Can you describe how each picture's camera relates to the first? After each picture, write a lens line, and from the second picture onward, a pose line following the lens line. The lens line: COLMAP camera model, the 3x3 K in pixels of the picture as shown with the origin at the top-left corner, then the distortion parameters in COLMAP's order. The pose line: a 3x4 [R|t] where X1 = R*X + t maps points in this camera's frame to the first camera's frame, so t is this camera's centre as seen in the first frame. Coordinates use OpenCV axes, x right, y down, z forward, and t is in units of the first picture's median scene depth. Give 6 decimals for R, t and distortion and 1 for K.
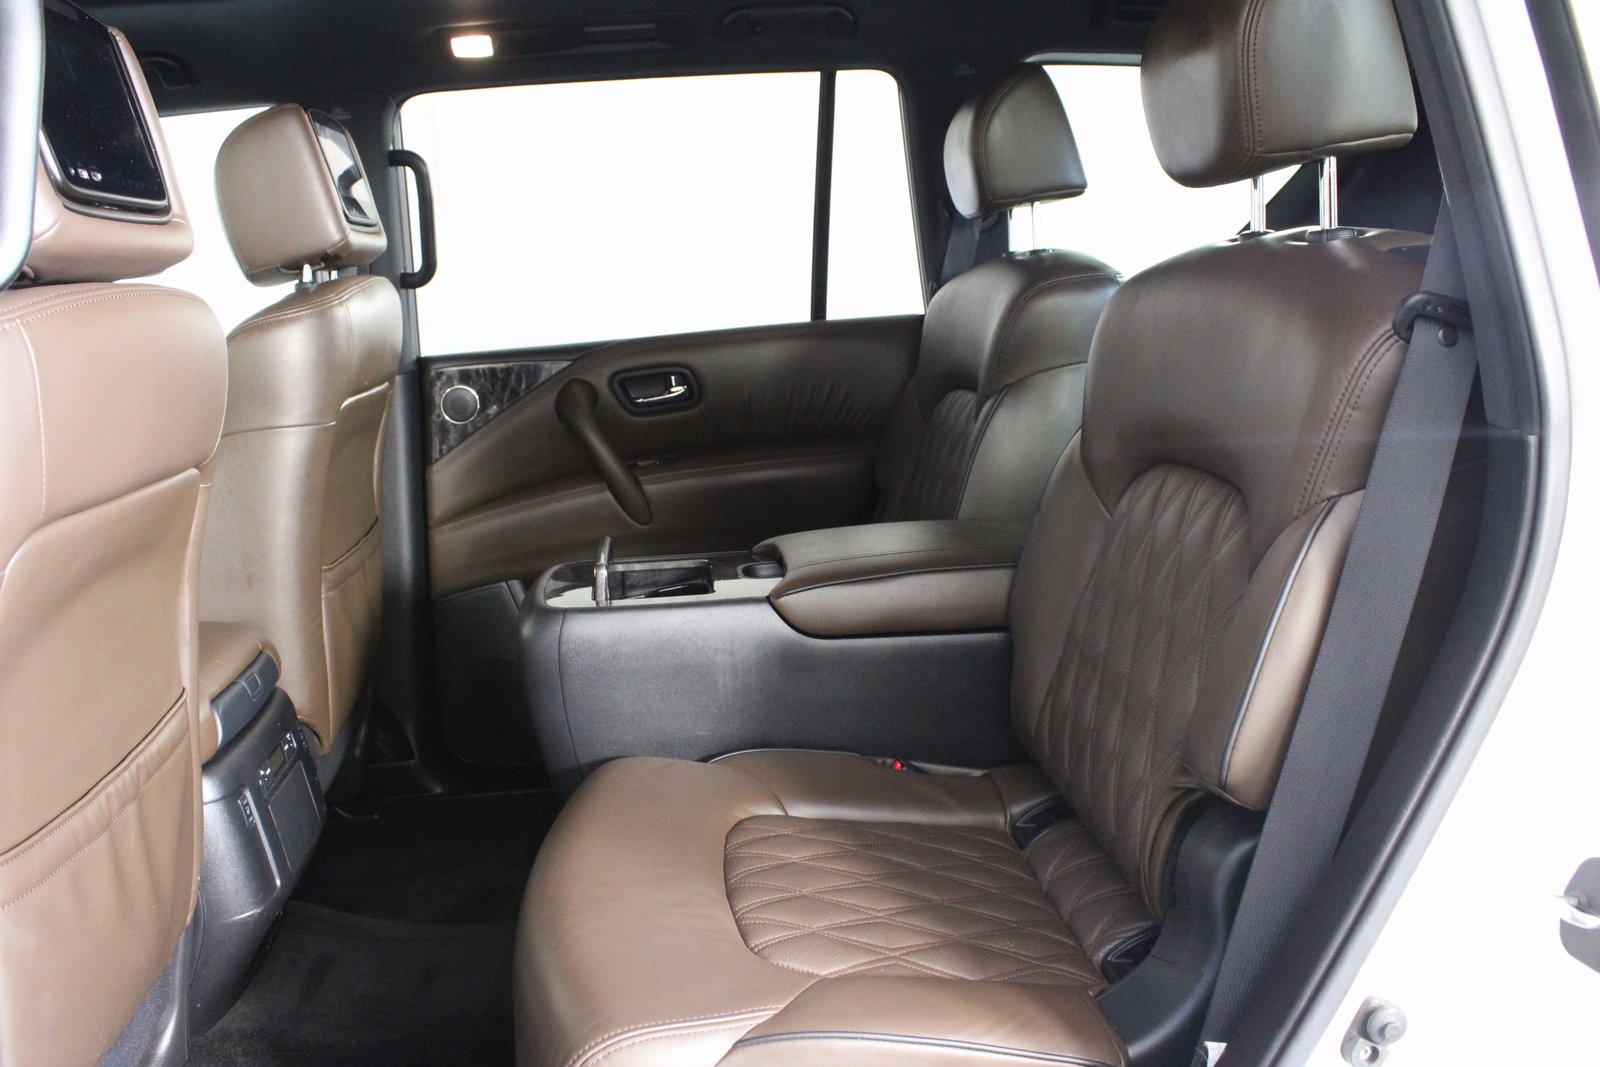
lens RADIAL K [[1354.5, 0, 799.9], [0, 1354.5, 546.3], [0, 0, 1]] dist [-0.158767, 0.130063]
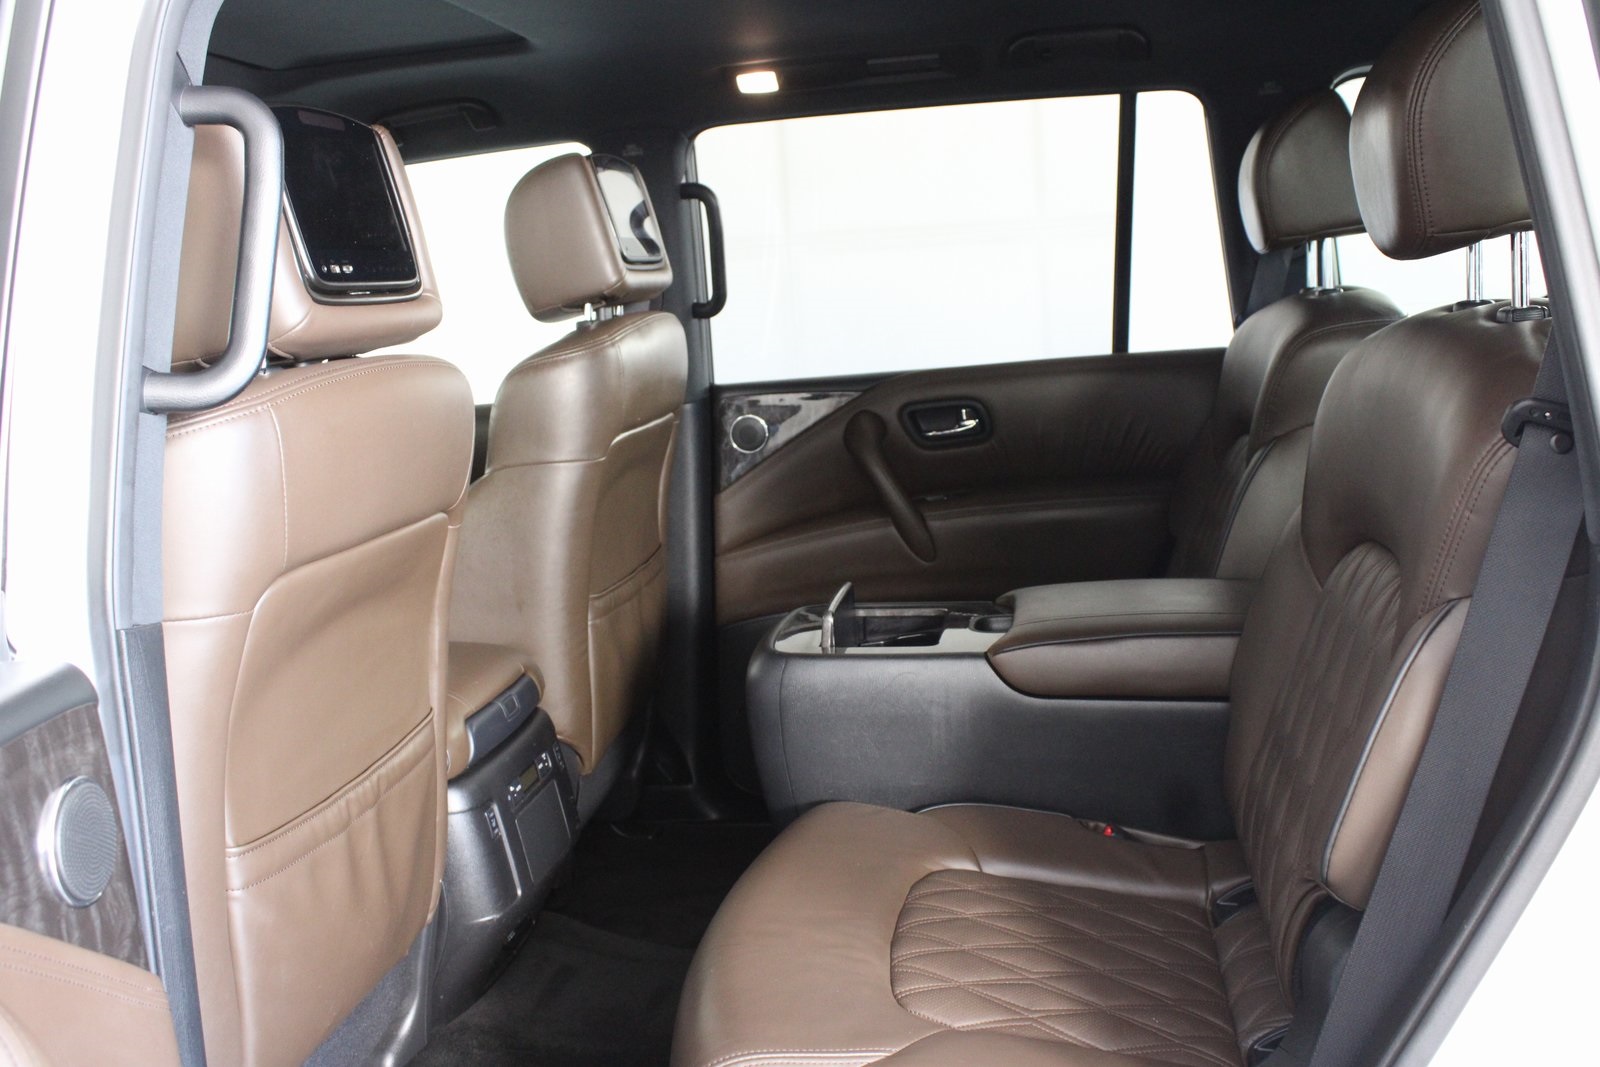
lens RADIAL K [[1495.3, 0, 802.8], [0, 1495.3, 557.4], [0, 0, 1]] dist [-0.171206, 0.199021]
pose [[0.963134, 0.041196, -0.265850, 0.136571], [-0.041543, 0.999127, 0.004319, -0.032309], [0.265796, 0.006884, 0.964005, -0.100495]]
